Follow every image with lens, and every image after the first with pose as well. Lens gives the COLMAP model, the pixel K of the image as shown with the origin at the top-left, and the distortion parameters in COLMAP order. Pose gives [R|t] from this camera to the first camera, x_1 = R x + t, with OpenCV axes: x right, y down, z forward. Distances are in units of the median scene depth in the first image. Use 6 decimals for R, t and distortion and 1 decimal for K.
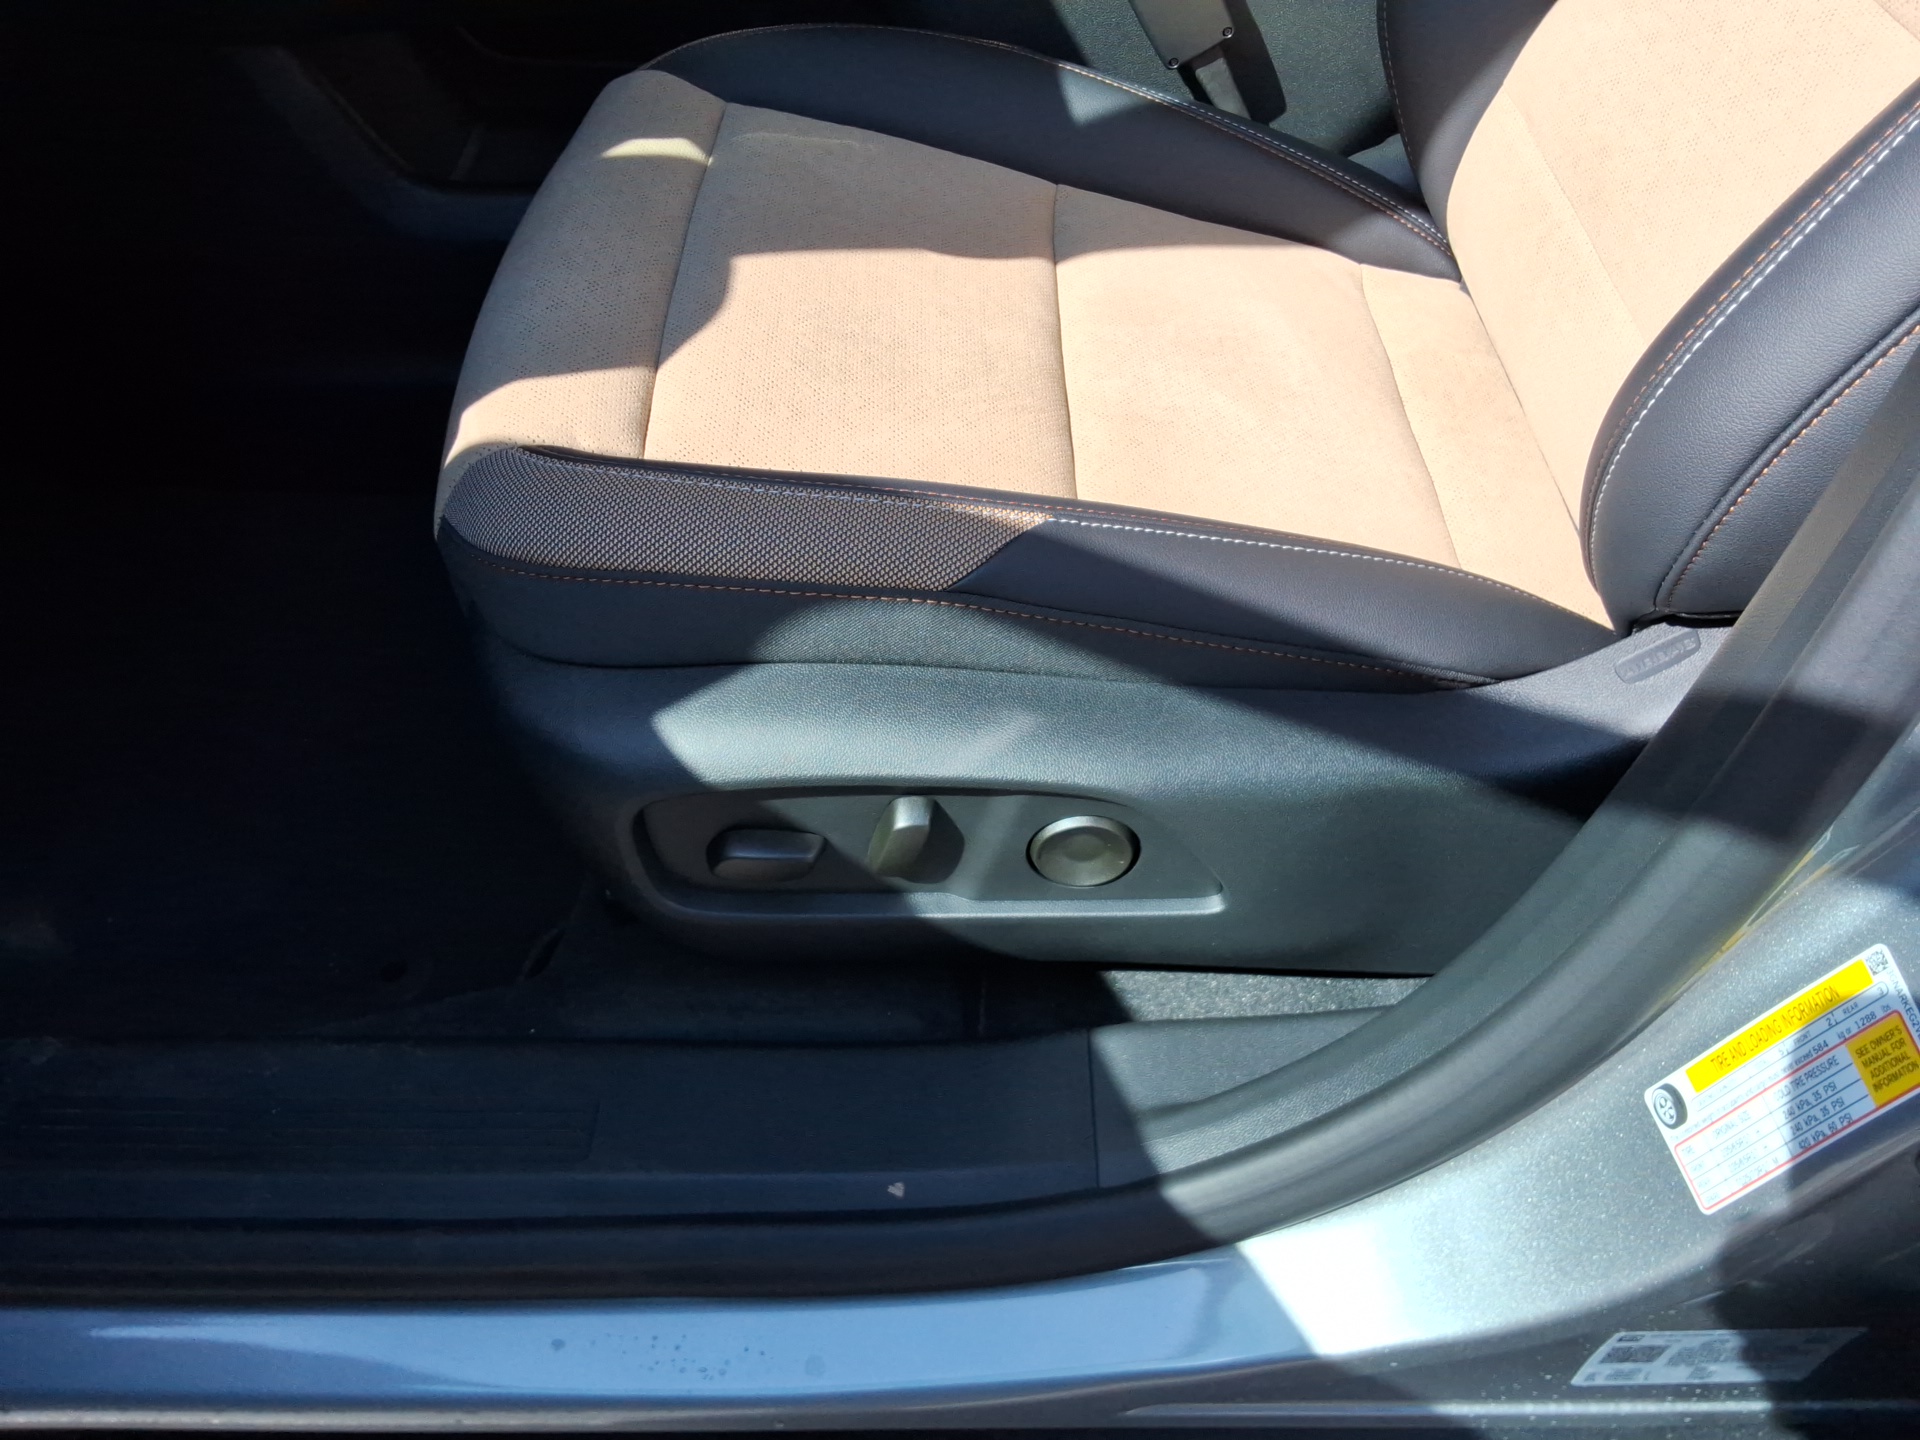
lens RADIAL K [[1546.6, 0, 960.8], [0, 1546.6, 723.2], [0, 0, 1]] dist [0.095971, -0.148139]
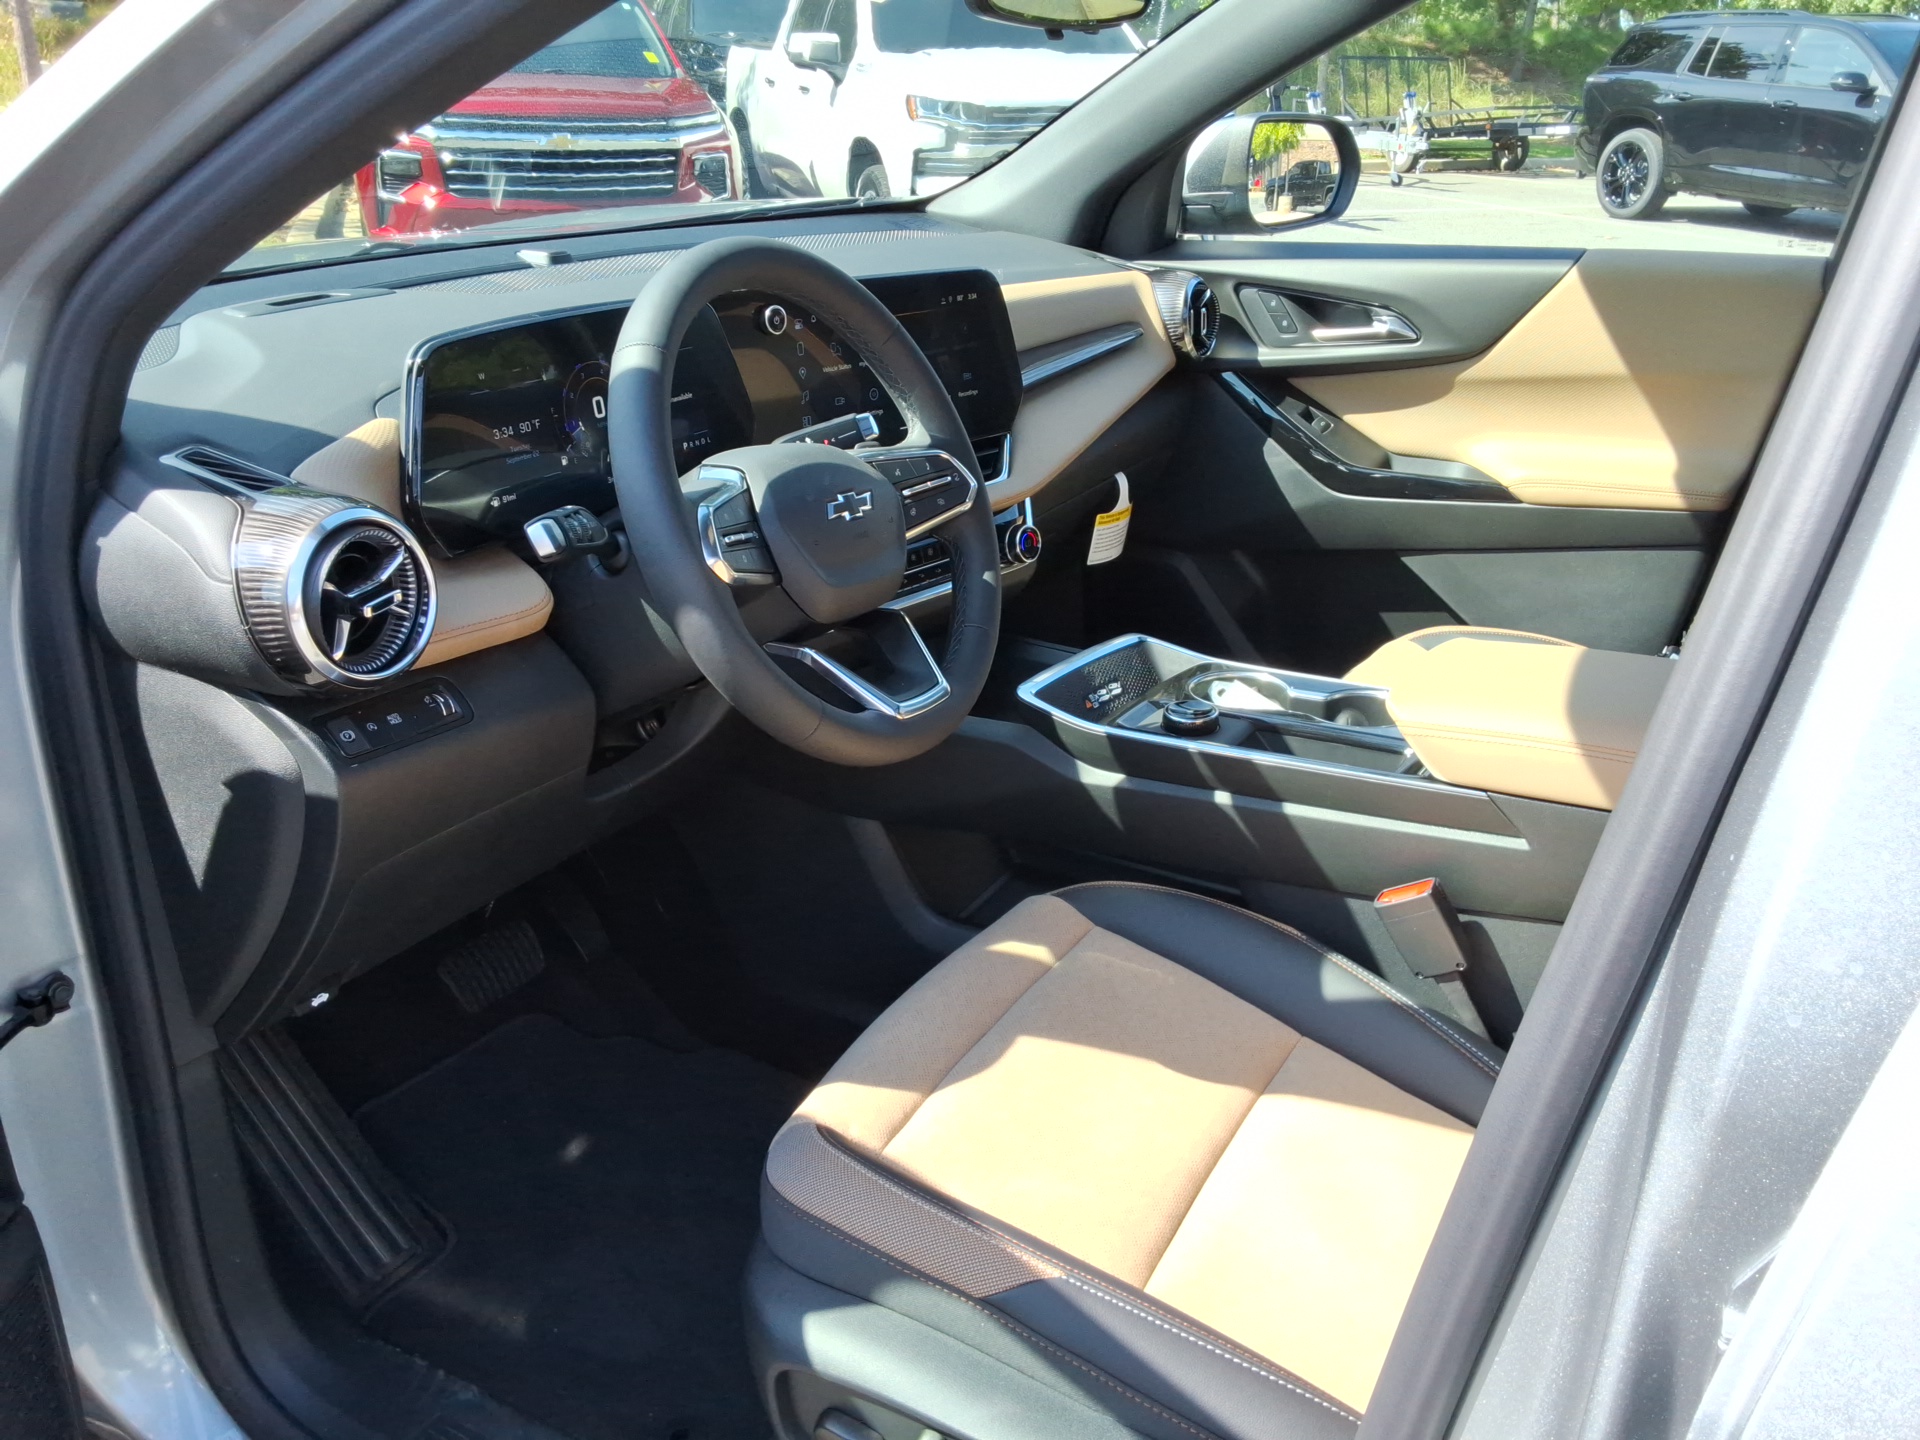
lens RADIAL K [[1546.6, 0, 963.5], [0, 1546.6, 699.9], [0, 0, 1]] dist [0.095971, -0.148139]
pose [[0.864654, 0.174360, -0.471139, 0.582912], [-0.342667, 0.890499, -0.299318, -0.137905], [0.367360, 0.420251, 0.829721, -0.550264]]
